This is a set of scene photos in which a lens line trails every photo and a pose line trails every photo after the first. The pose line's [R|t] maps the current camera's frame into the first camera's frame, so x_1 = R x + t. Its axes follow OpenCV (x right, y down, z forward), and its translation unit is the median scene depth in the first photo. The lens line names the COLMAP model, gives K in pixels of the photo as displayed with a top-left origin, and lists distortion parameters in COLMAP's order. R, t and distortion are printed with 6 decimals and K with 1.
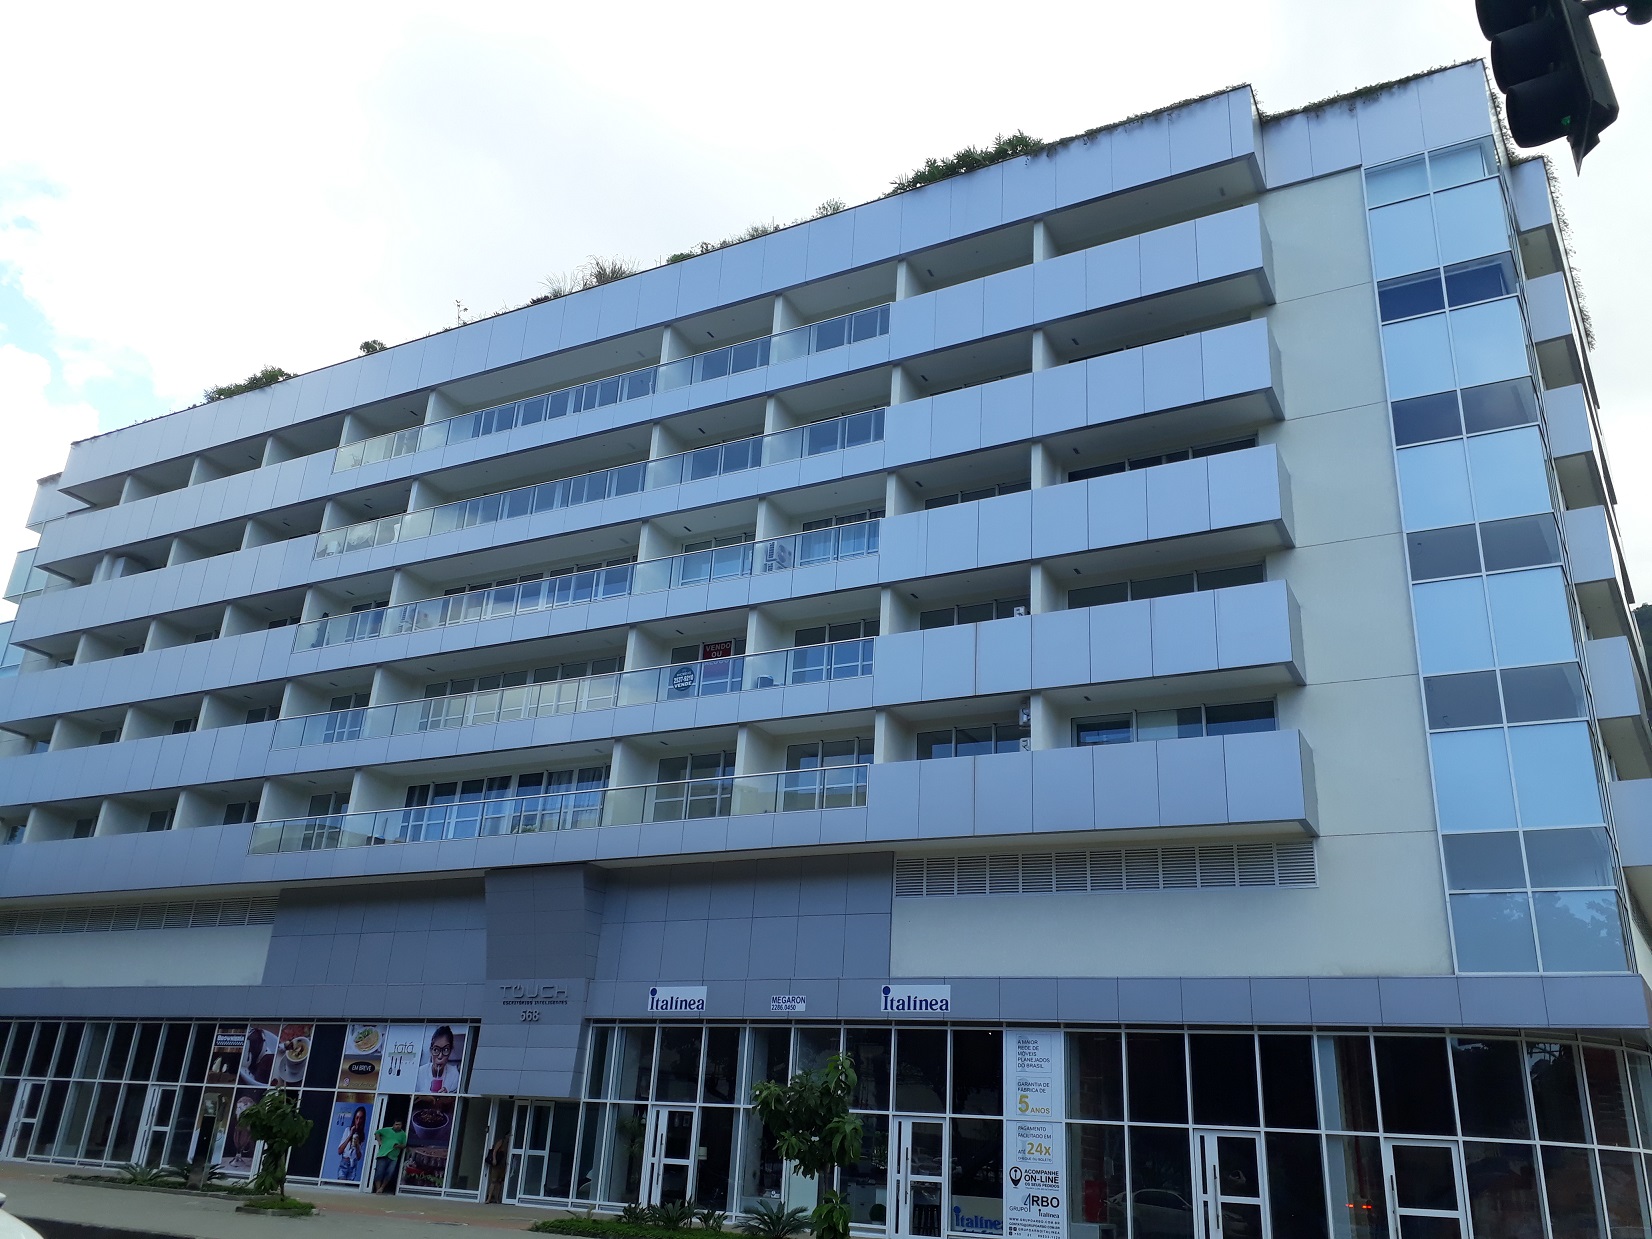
lens RADIAL K [[1386.7, 0, 826.0], [0, 1386.7, 619.5], [0, 0, 1]] dist [0.049989, -0.075811]
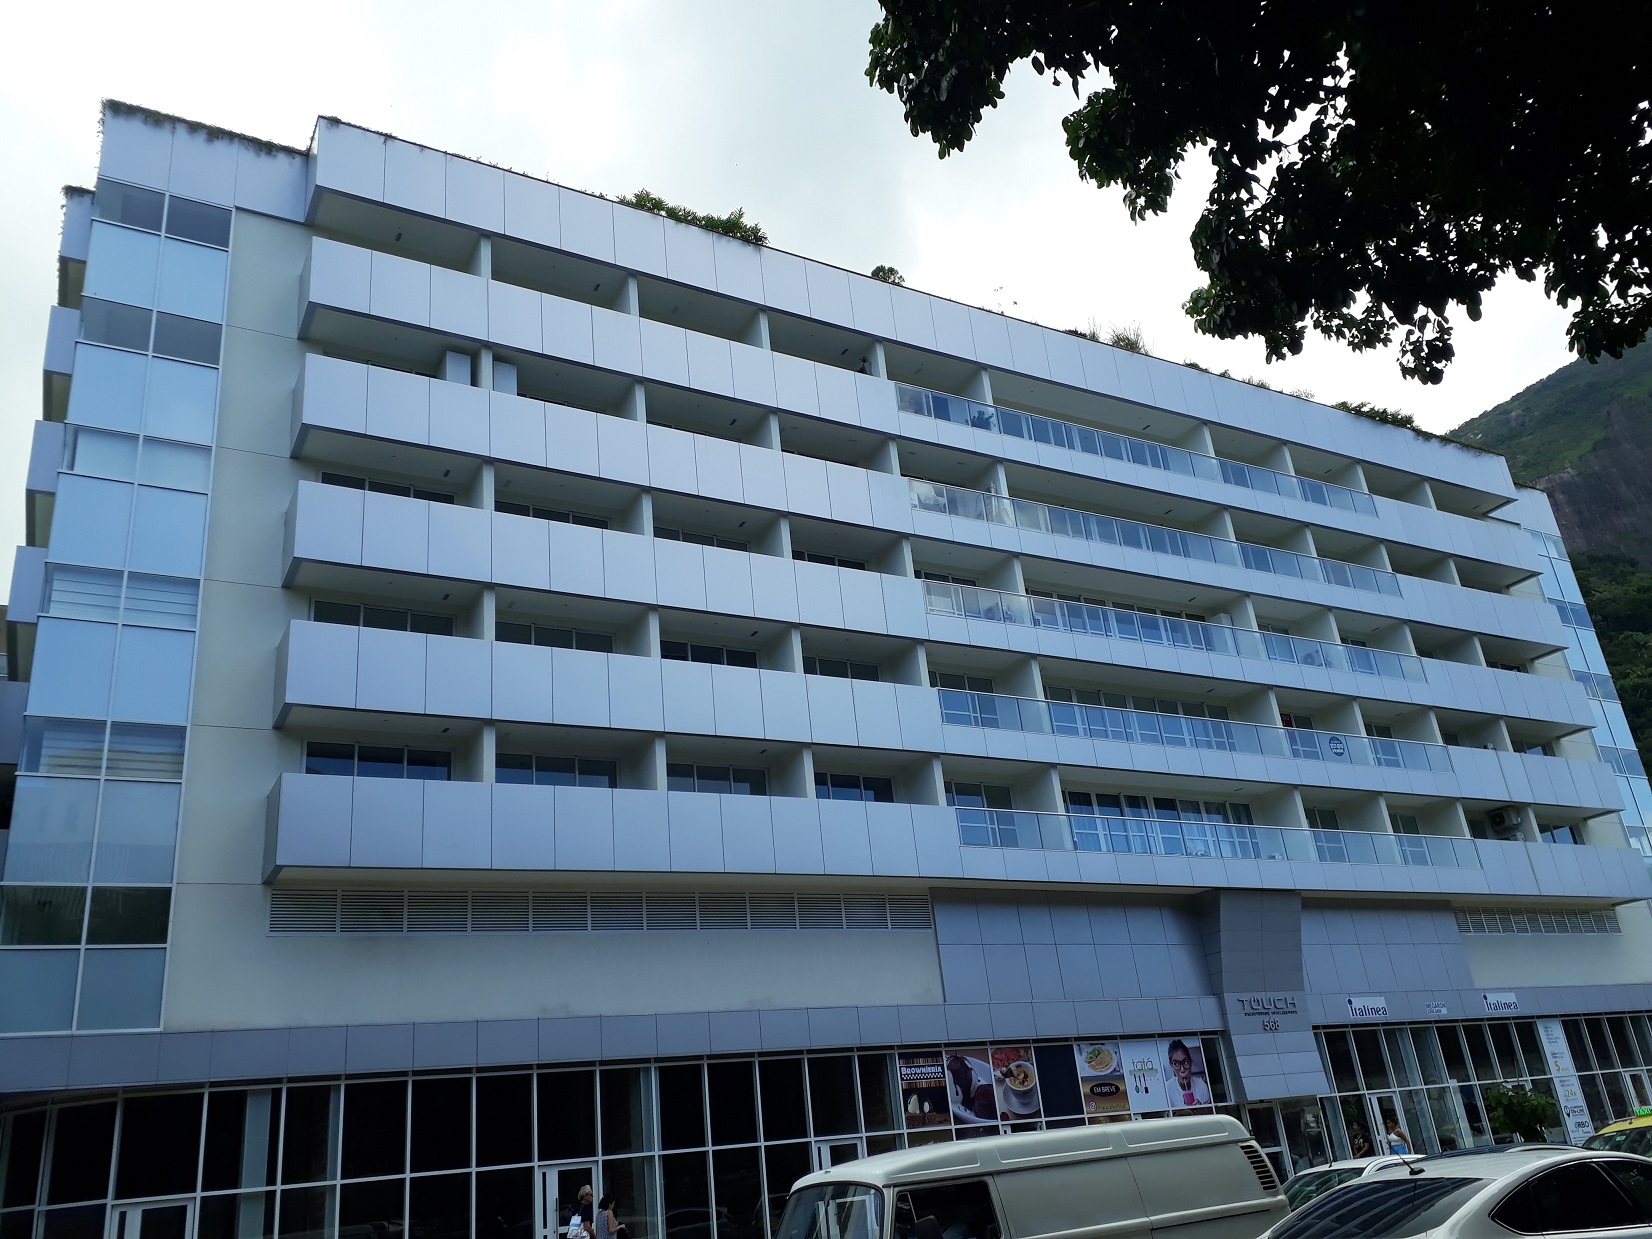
lens RADIAL K [[1386.7, 0, 826.0], [0, 1386.7, 619.5], [0, 0, 1]] dist [0.049989, -0.075811]
pose [[0.492635, 0.226476, 0.840250, -1.228226], [-0.191331, 0.970104, -0.149300, 0.181964], [-0.848943, -0.087215, 0.521239, 0.666430]]
